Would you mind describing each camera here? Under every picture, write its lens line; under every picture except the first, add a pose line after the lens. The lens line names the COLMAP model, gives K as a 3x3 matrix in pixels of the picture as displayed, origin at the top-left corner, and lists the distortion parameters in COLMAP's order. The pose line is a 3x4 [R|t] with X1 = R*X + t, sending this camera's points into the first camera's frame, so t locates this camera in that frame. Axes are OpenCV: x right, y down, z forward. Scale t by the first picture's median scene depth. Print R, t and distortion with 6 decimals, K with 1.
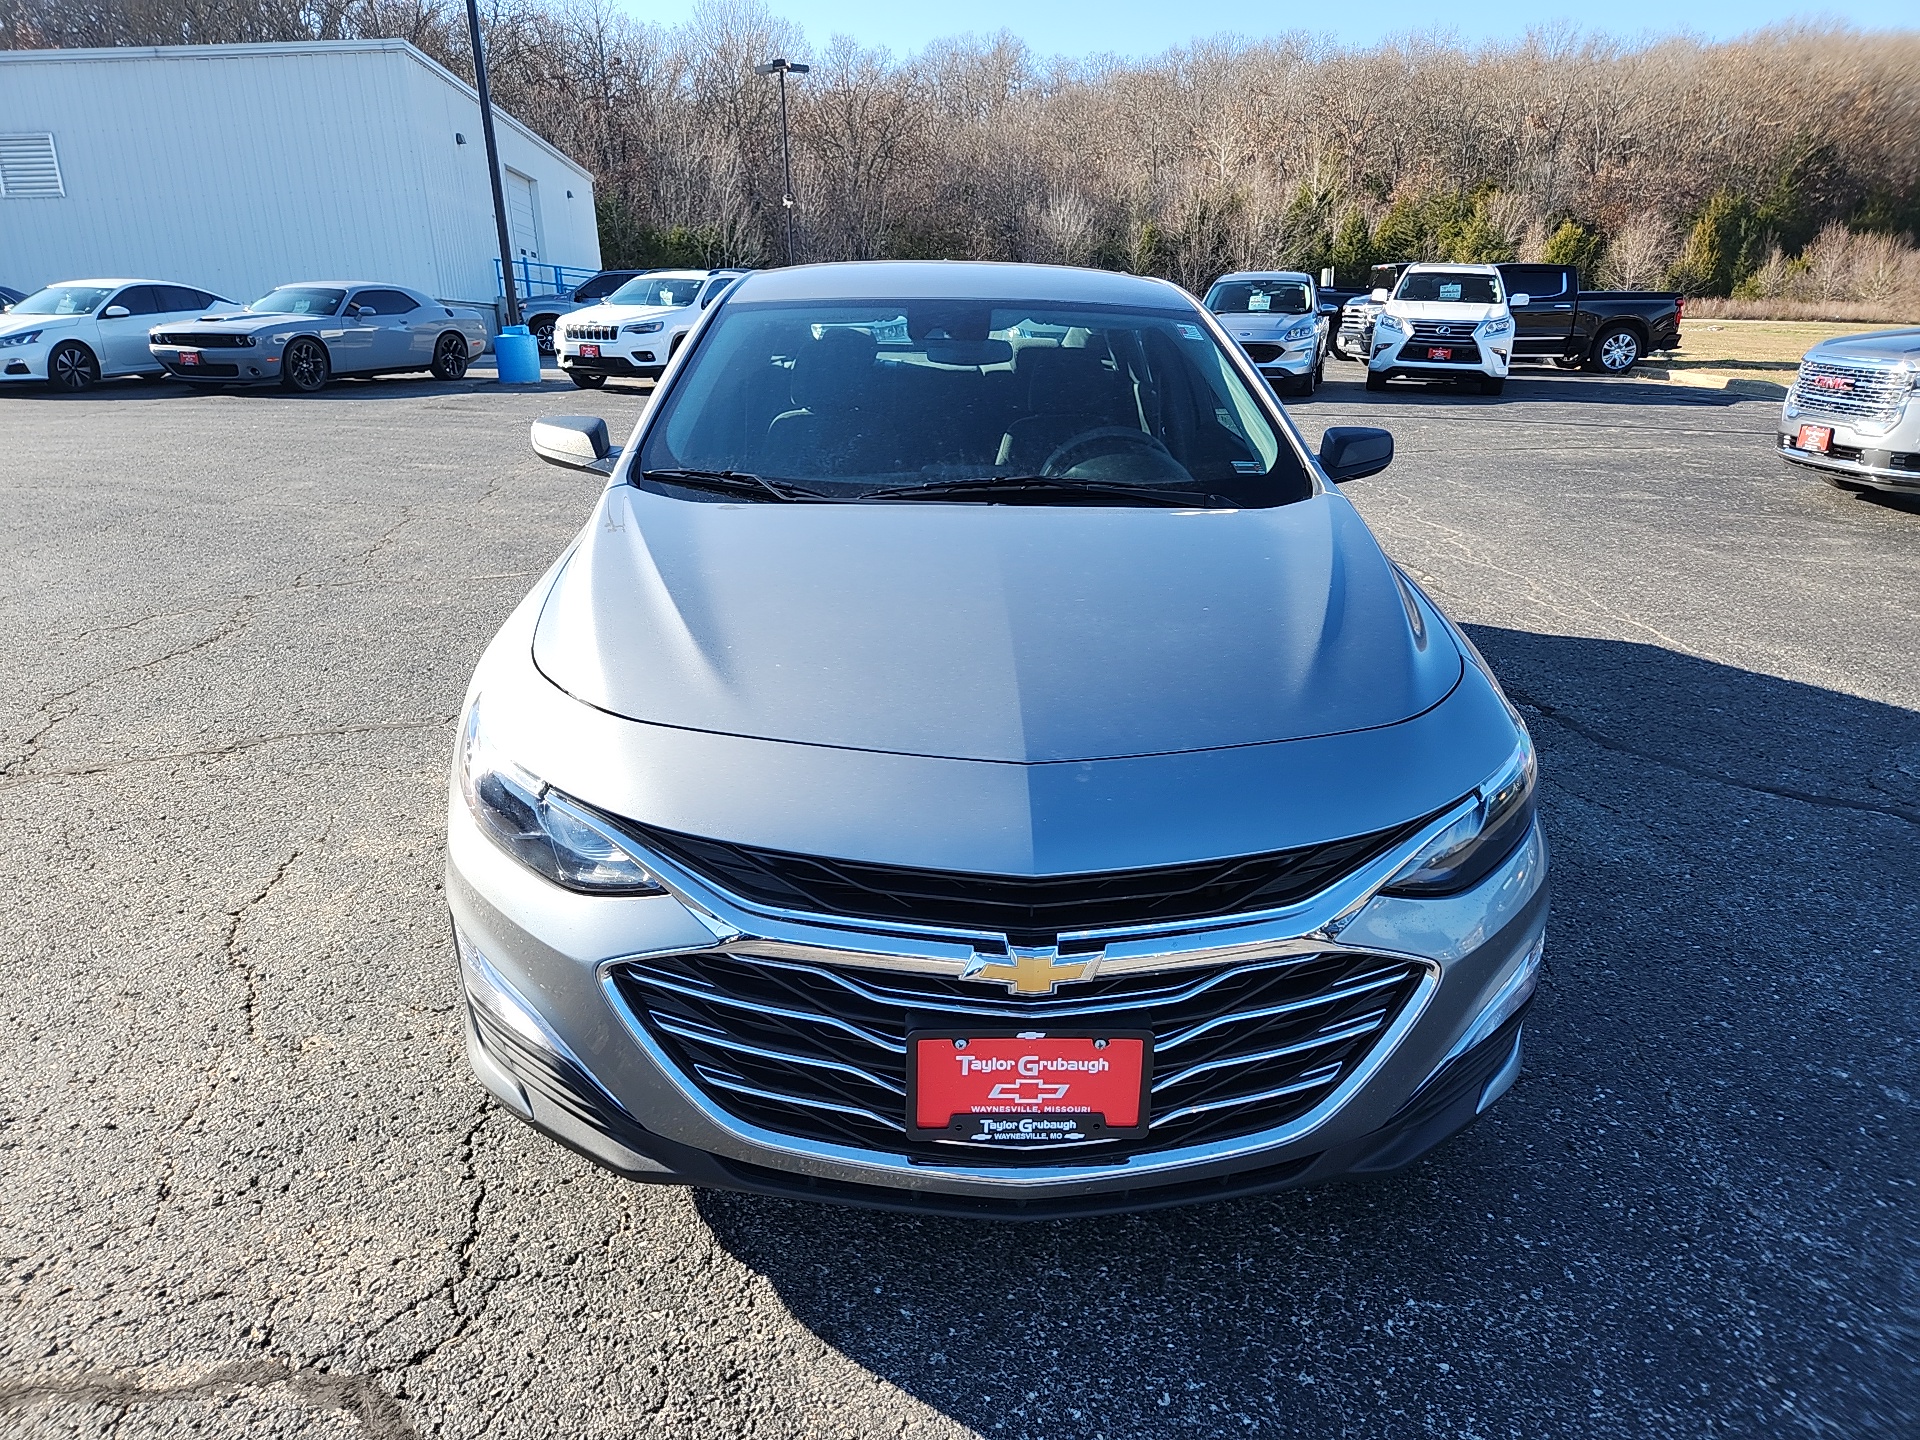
lens RADIAL K [[1278.8, 0, 954.4], [0, 1278.8, 716.2], [0, 0, 1]] dist [0.083272, -0.069553]
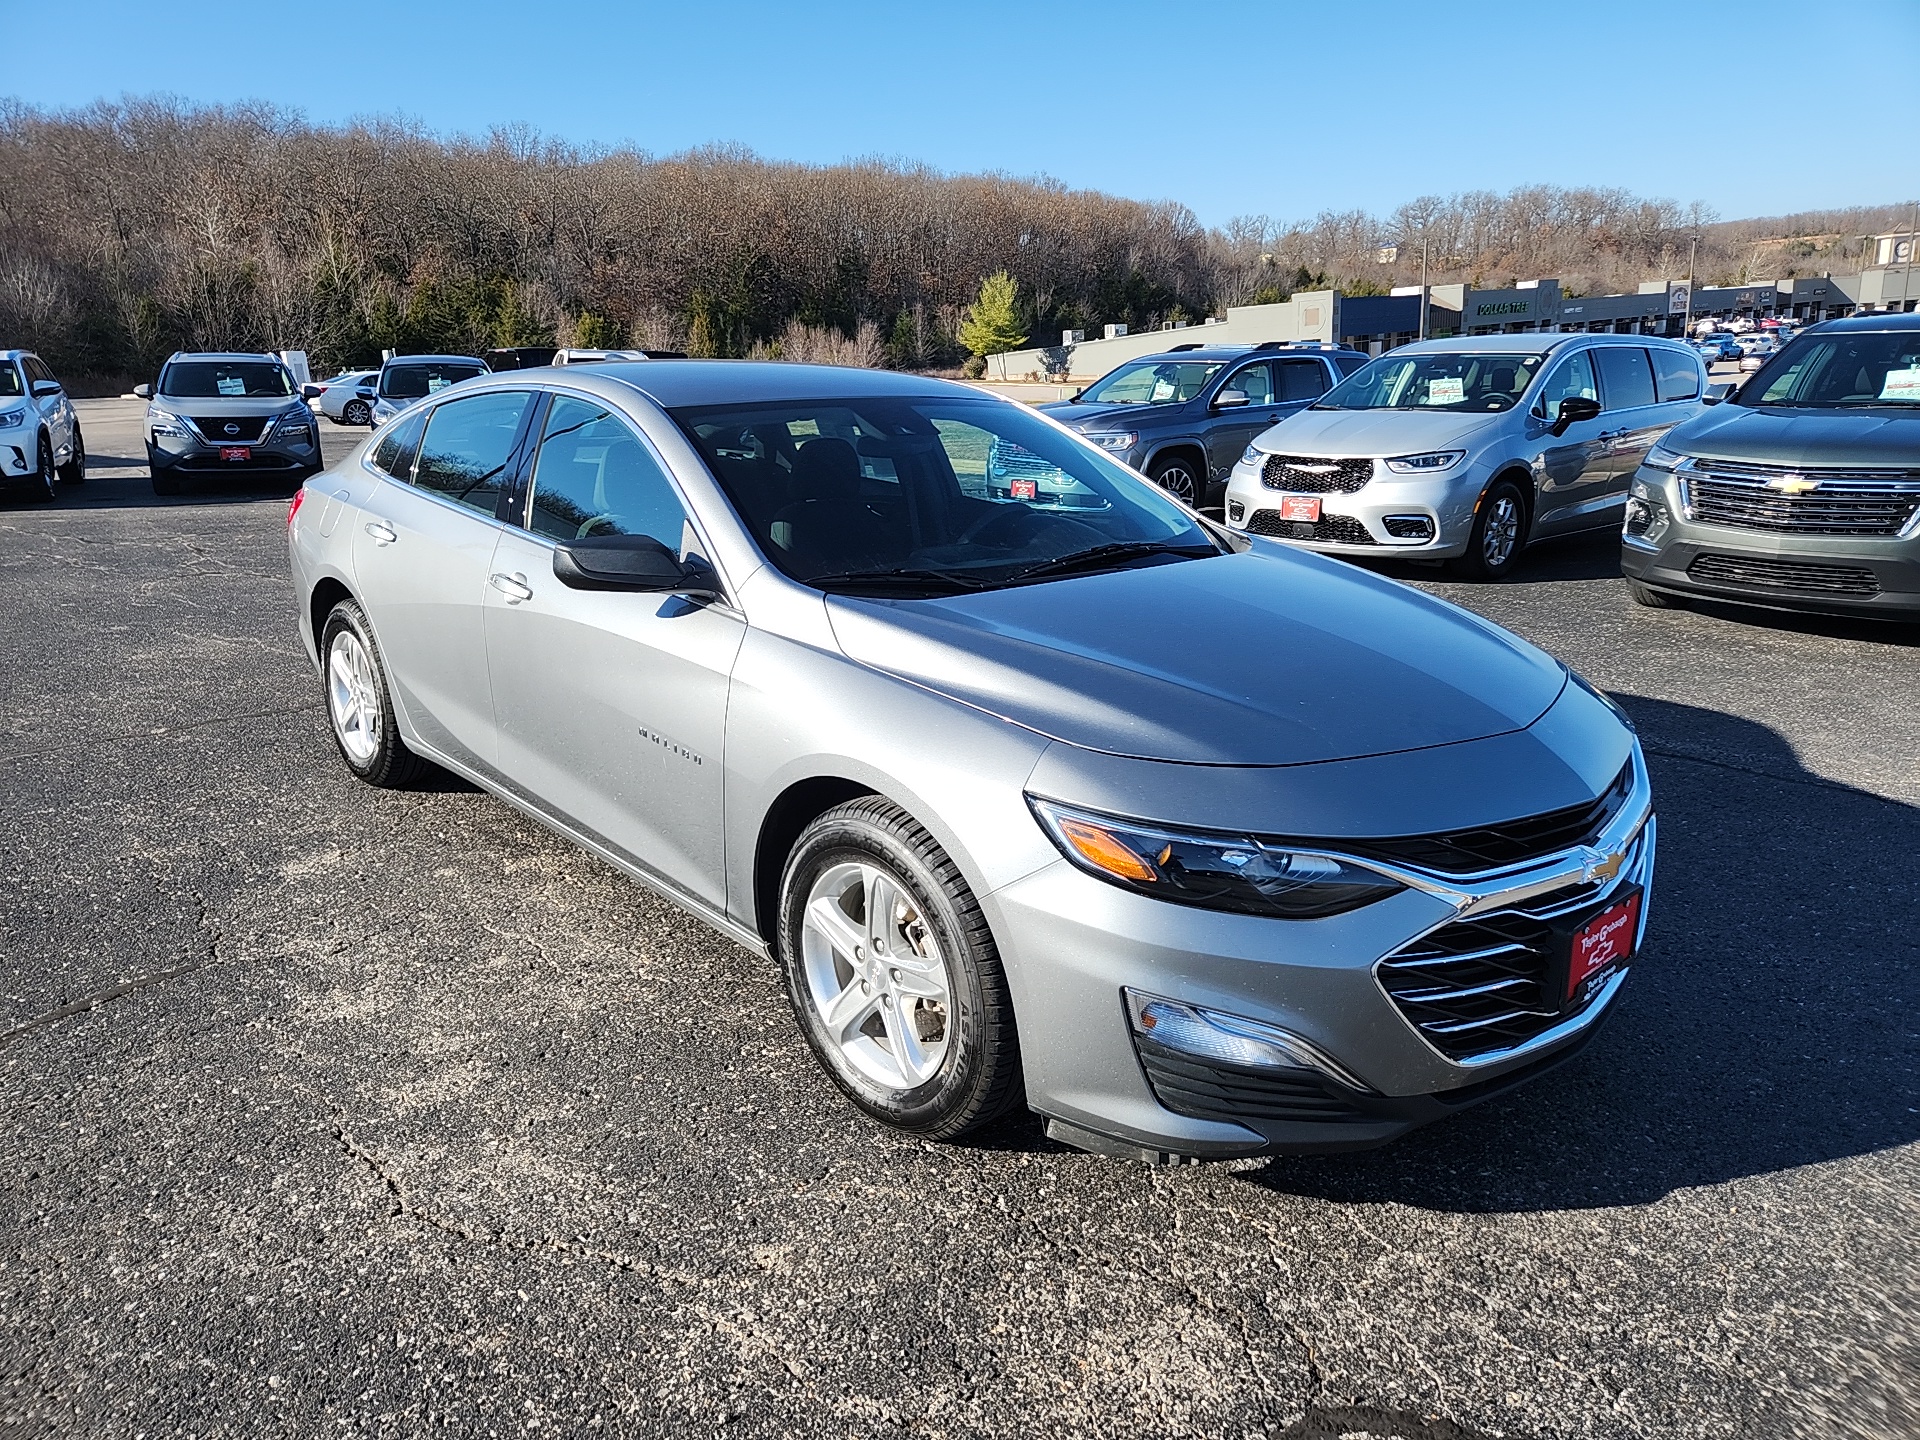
lens RADIAL K [[1264.4, 0, 960.0], [0, 1264.4, 720.0], [0, 0, 1]] dist [0.087142, -0.064874]
pose [[0.759688, -0.183675, 0.623809, -1.104861], [0.215510, 0.976182, 0.024976, -0.119570], [-0.613539, 0.115463, 0.781177, 0.258540]]
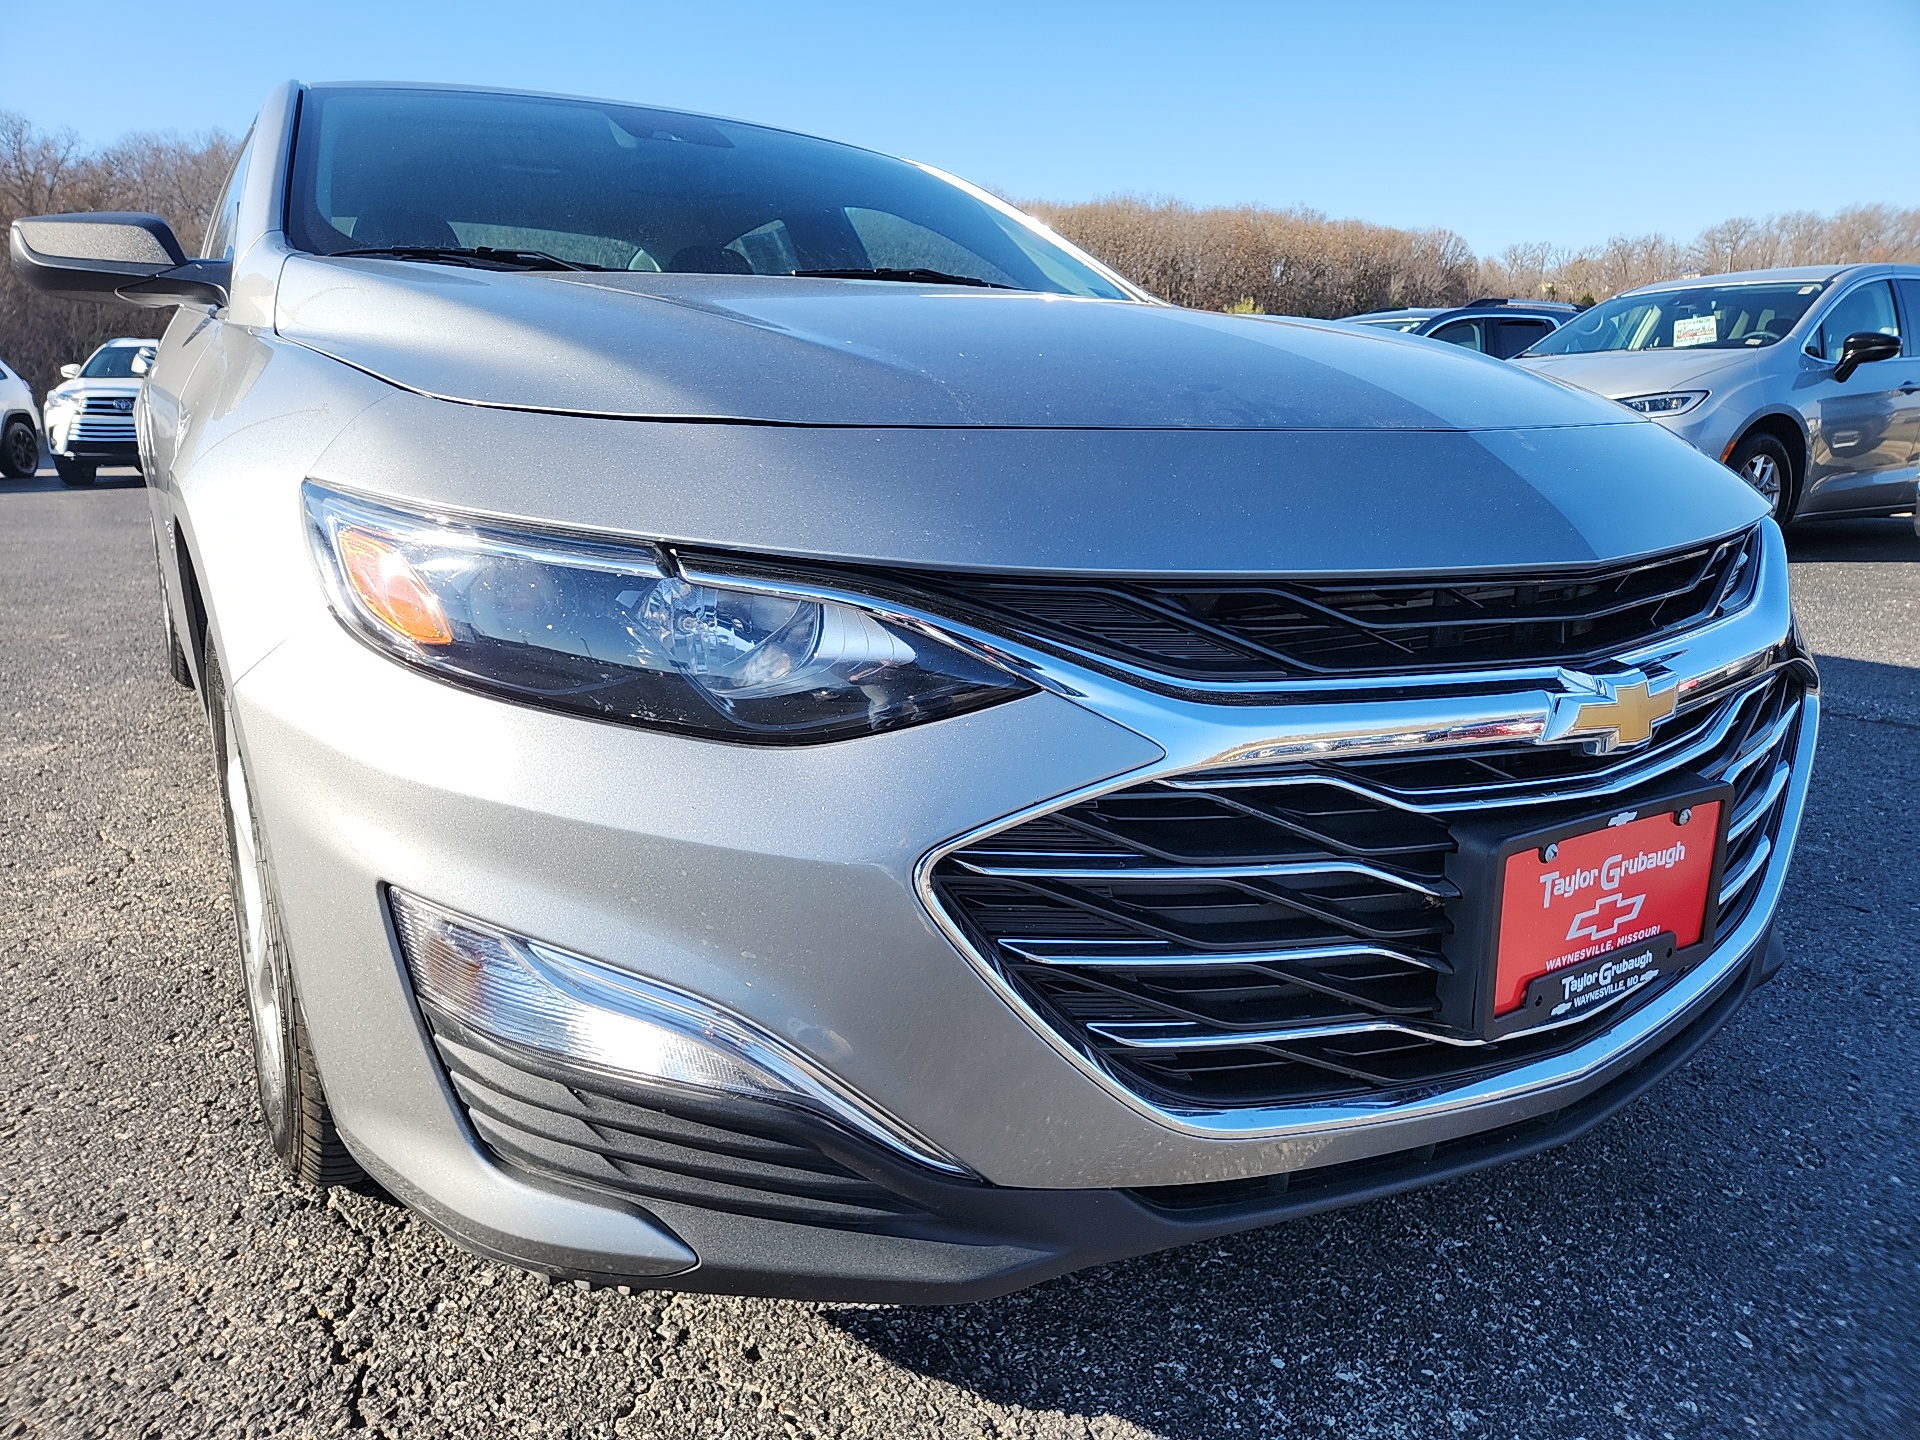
lens RADIAL K [[1278.8, 0, 954.4], [0, 1278.8, 716.2], [0, 0, 1]] dist [0.083272, -0.069553]
pose [[0.867557, -0.127750, 0.480651, -0.436982], [0.168596, 0.984765, -0.042574, 0.142631], [-0.467889, 0.117972, 0.875878, 0.492500]]
